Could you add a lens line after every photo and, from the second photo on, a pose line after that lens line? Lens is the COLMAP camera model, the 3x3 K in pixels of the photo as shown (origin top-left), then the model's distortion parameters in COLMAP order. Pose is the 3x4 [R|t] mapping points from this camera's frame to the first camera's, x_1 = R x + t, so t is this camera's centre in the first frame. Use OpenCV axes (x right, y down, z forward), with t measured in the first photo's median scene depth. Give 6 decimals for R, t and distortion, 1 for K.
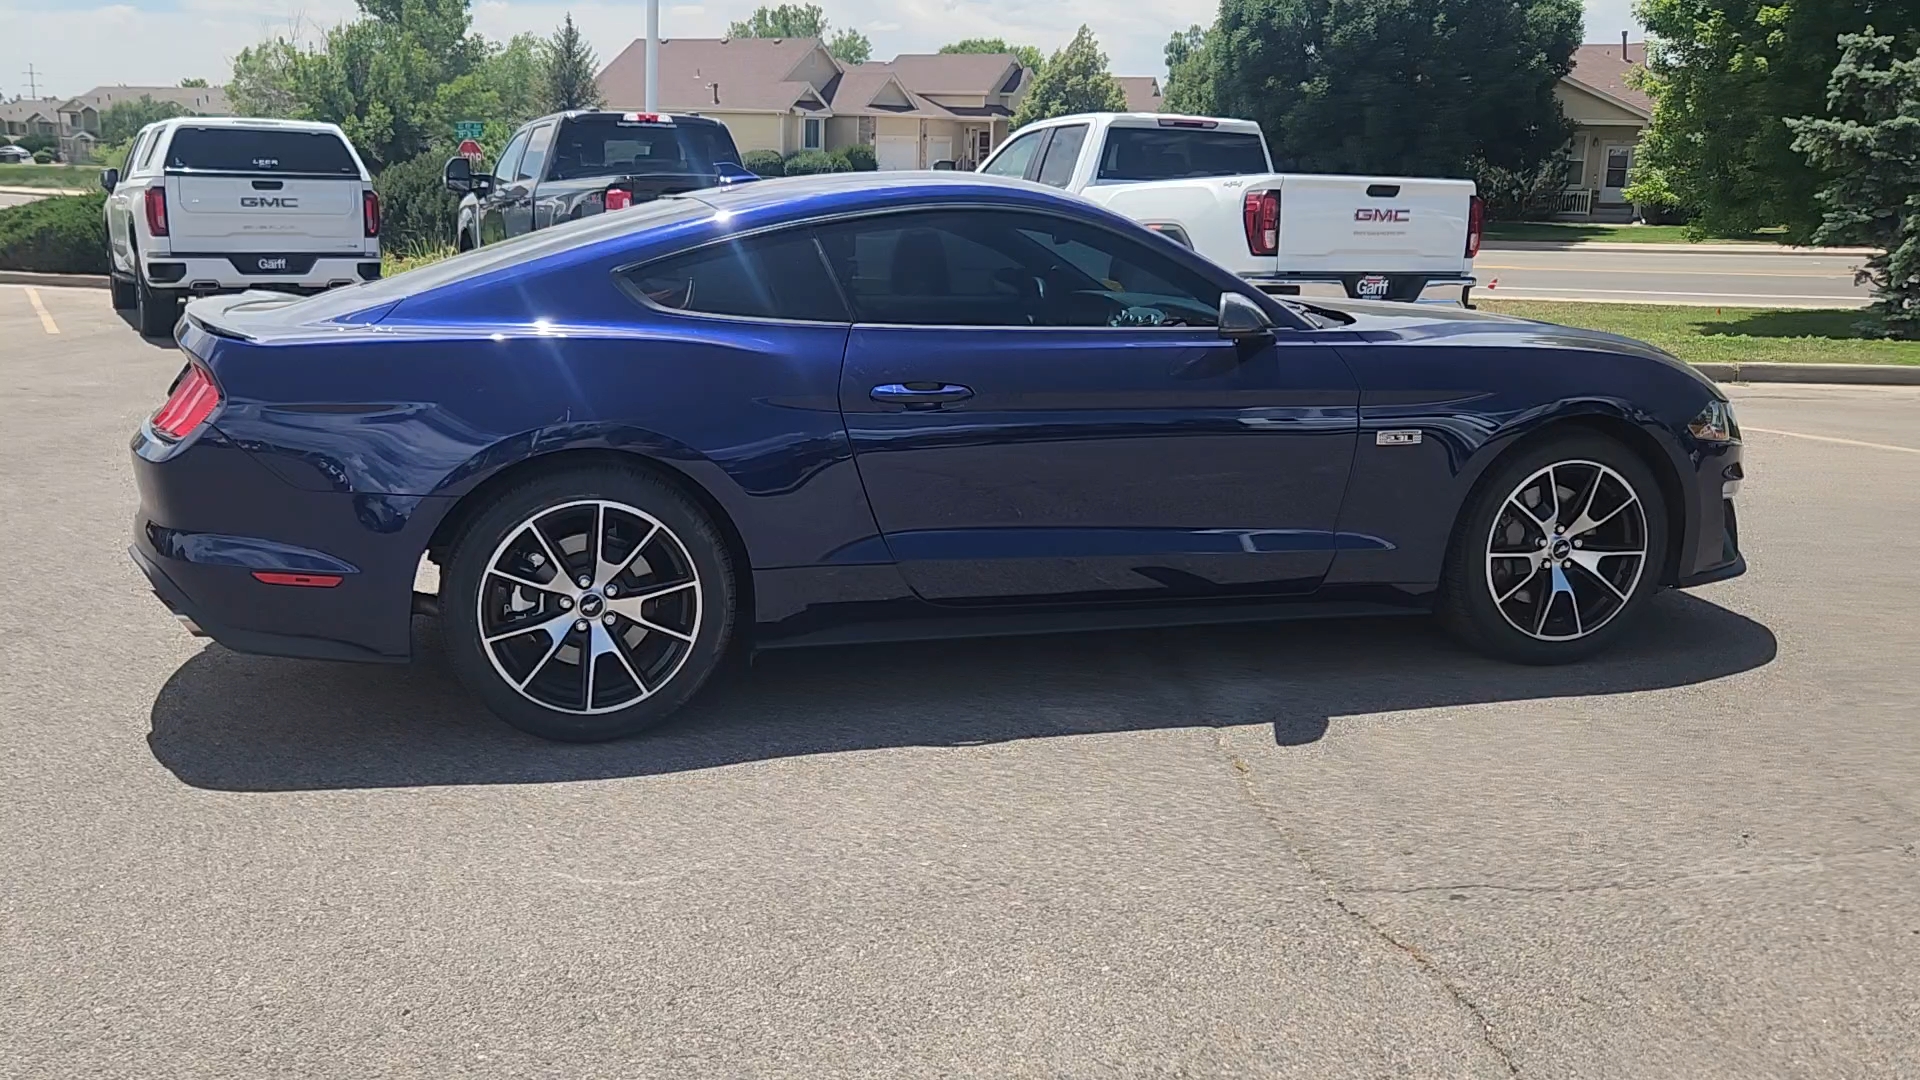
lens RADIAL K [[1628.5, 0, 951.1], [0, 1628.5, 540.0], [0, 0, 1]] dist [0.021593, 0.004312]
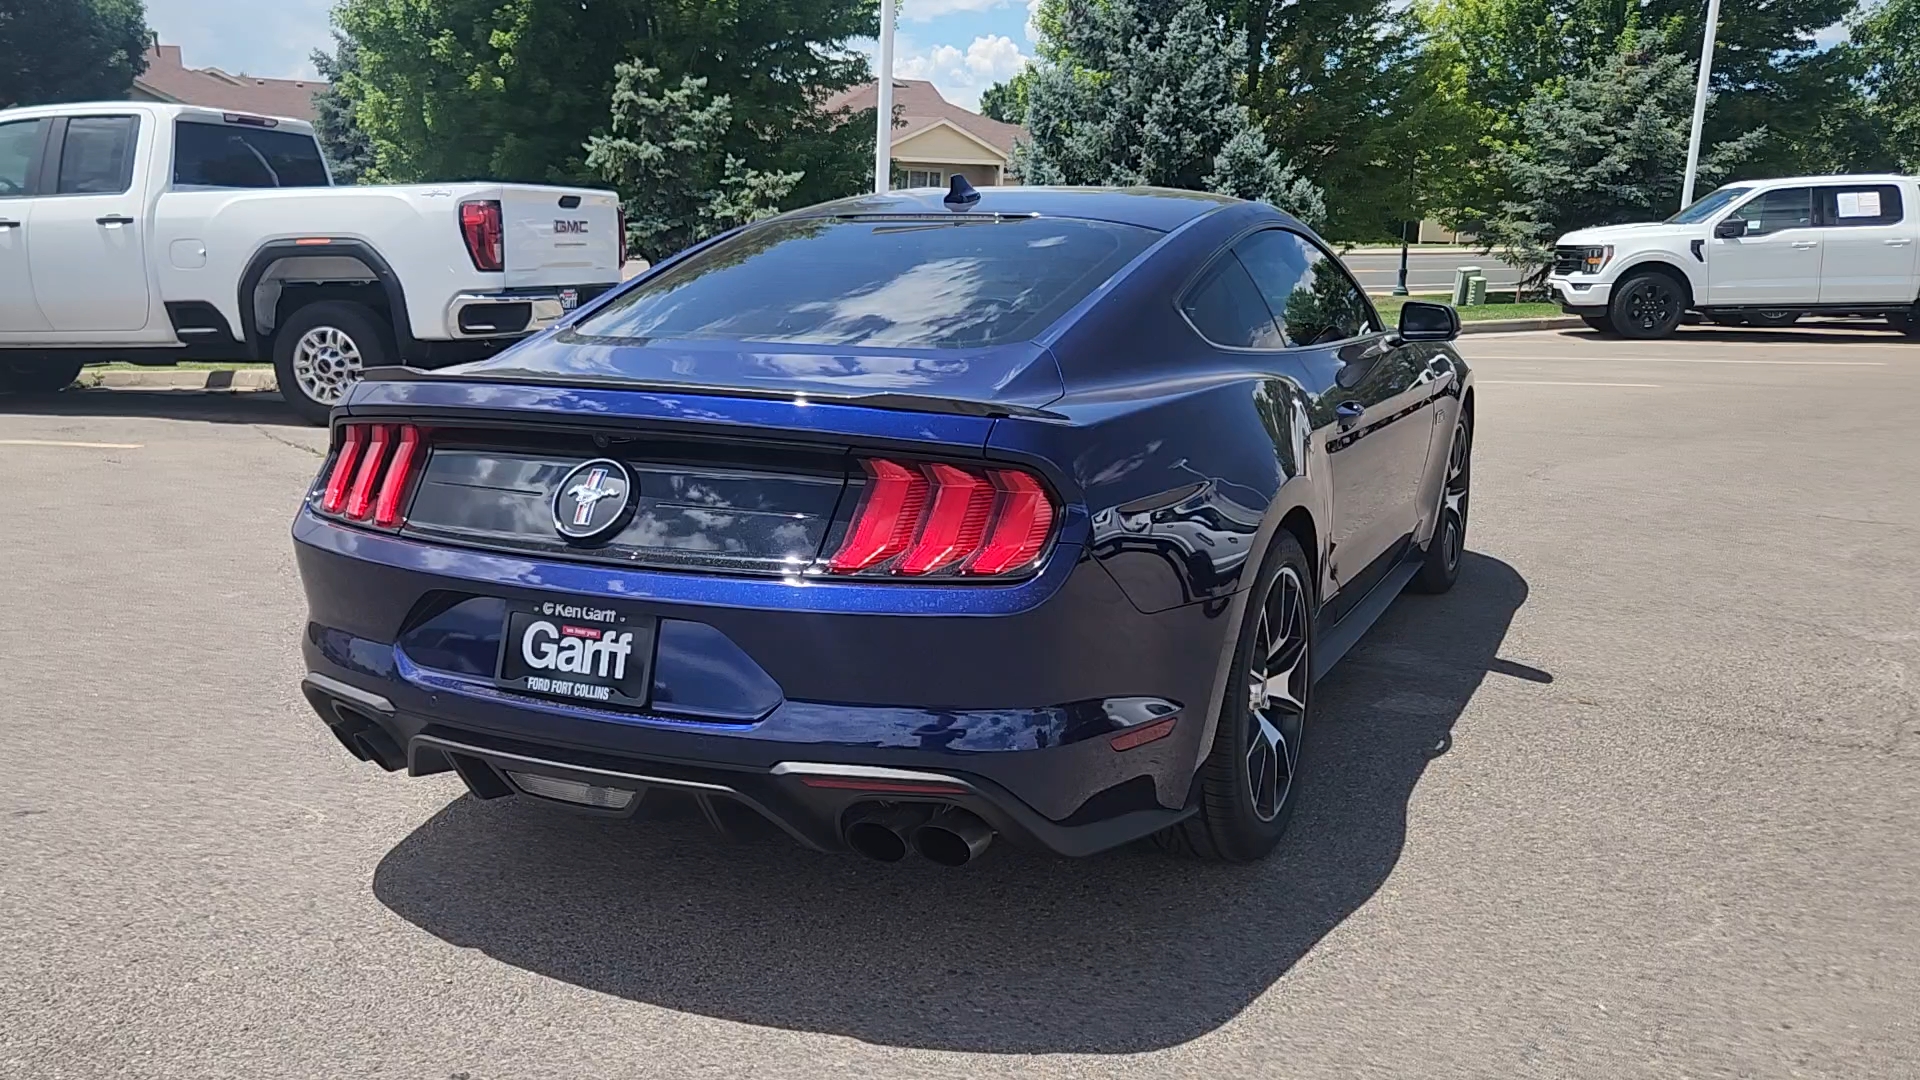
lens RADIAL K [[1628.5, 0, 950.4], [0, 1628.5, 543.8], [0, 0, 1]] dist [0.021593, 0.004312]
pose [[0.647768, -0.153077, 0.746301, -0.345520], [0.154594, 0.985636, 0.067985, -0.043596], [-0.745988, 0.071335, 0.662128, 0.199507]]
